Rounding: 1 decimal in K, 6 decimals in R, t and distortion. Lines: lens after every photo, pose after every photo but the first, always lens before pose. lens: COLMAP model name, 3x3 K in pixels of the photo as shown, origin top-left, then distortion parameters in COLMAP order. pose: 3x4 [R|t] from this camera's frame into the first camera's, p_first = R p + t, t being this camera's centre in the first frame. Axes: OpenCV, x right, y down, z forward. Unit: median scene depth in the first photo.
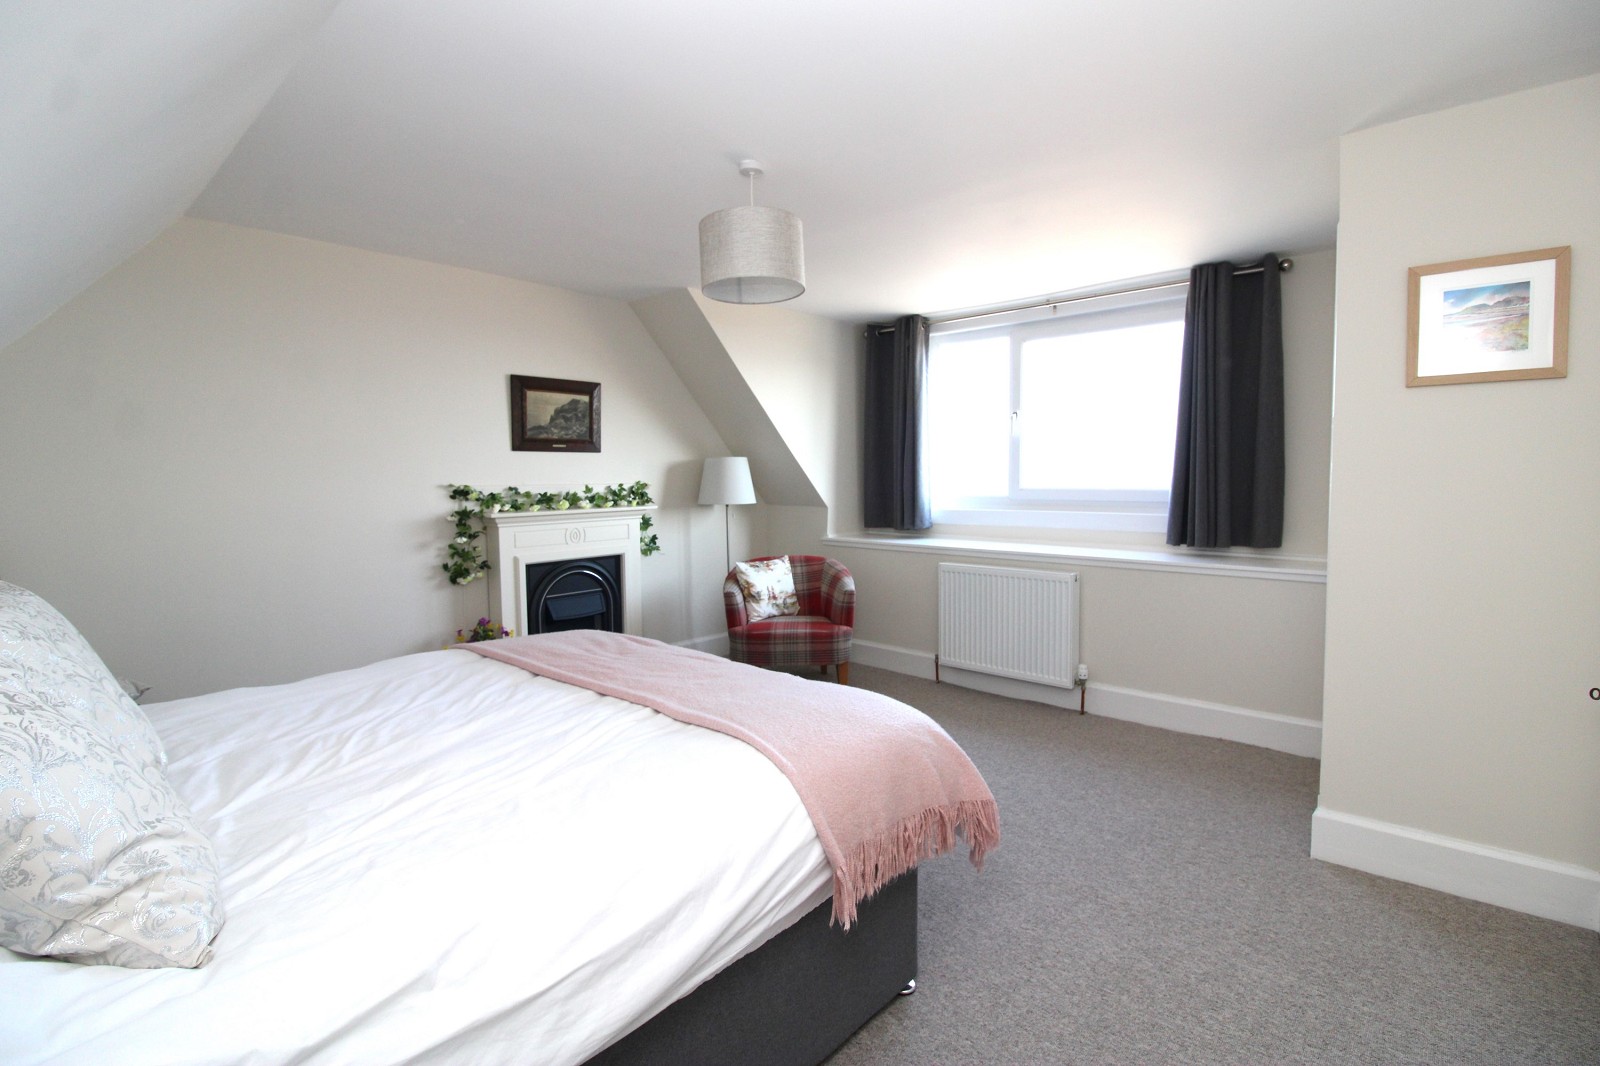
lens RADIAL K [[737.2, 0, 804.4], [0, 737.2, 530.5], [0, 0, 1]] dist [-0.008037, -0.003422]
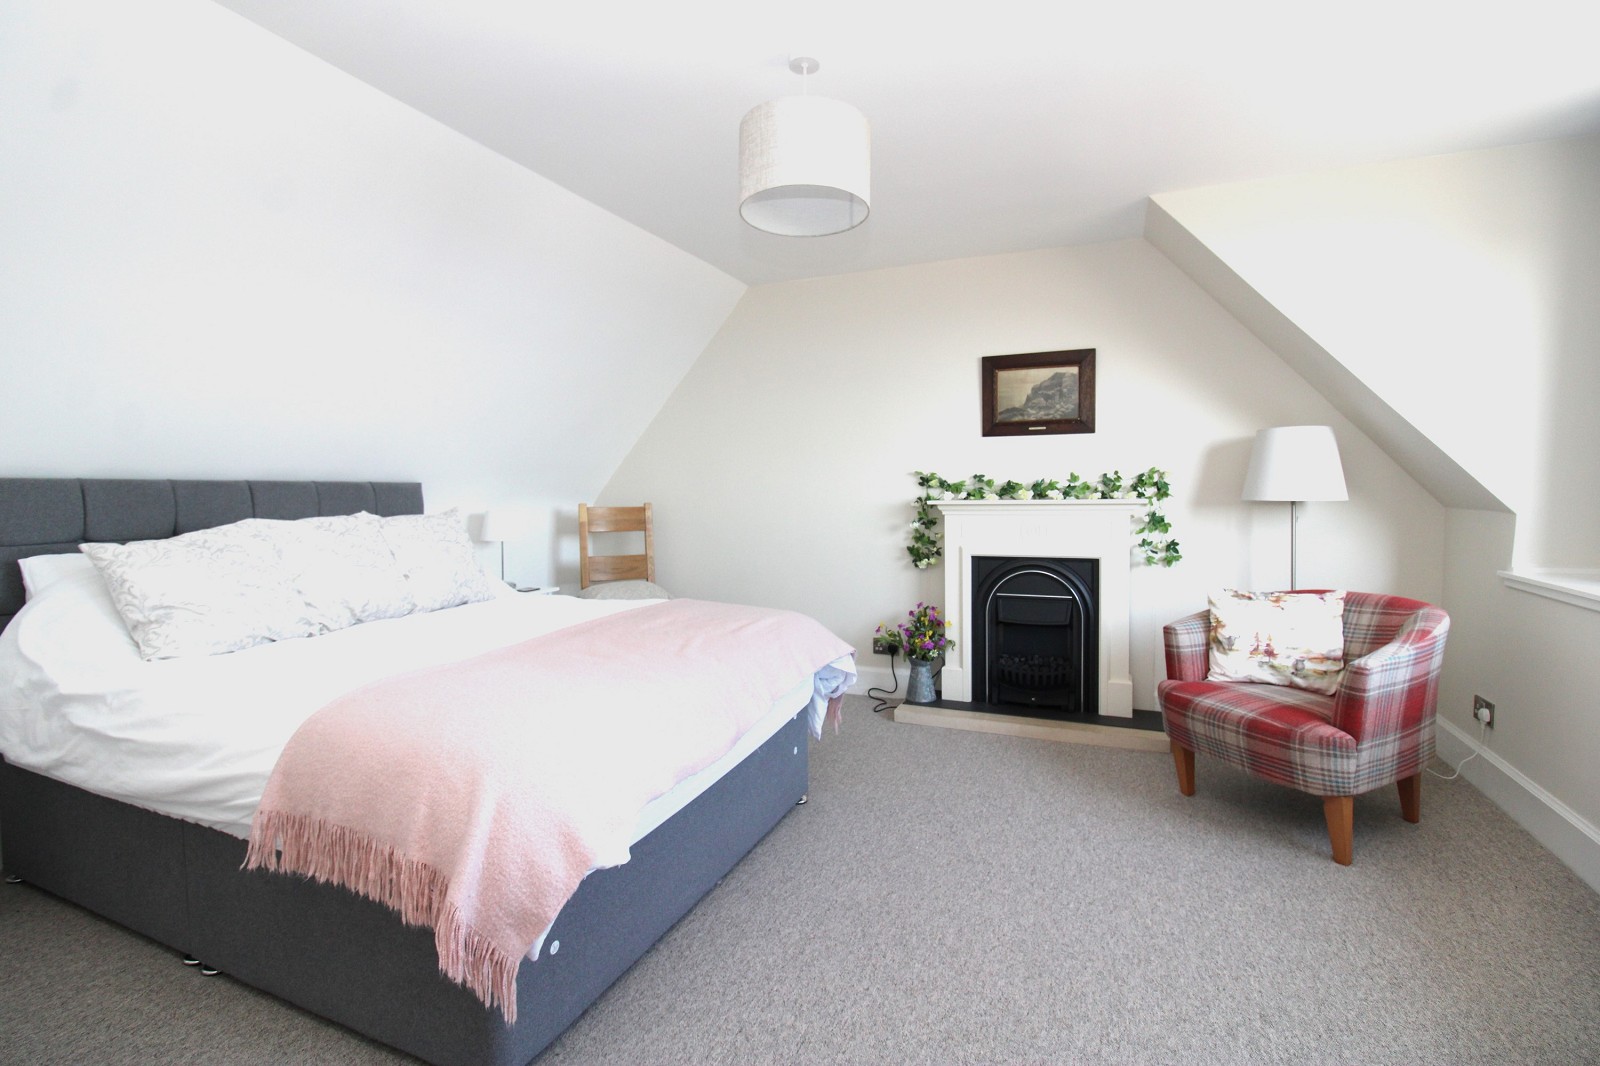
lens RADIAL K [[737.2, 0, 805.0], [0, 737.2, 524.6], [0, 0, 1]] dist [-0.008037, -0.003422]
pose [[0.331959, 0.052931, -0.941807, 0.416946], [-0.065584, 0.997303, 0.032934, -0.010293], [0.941011, 0.050835, 0.334536, 0.449637]]
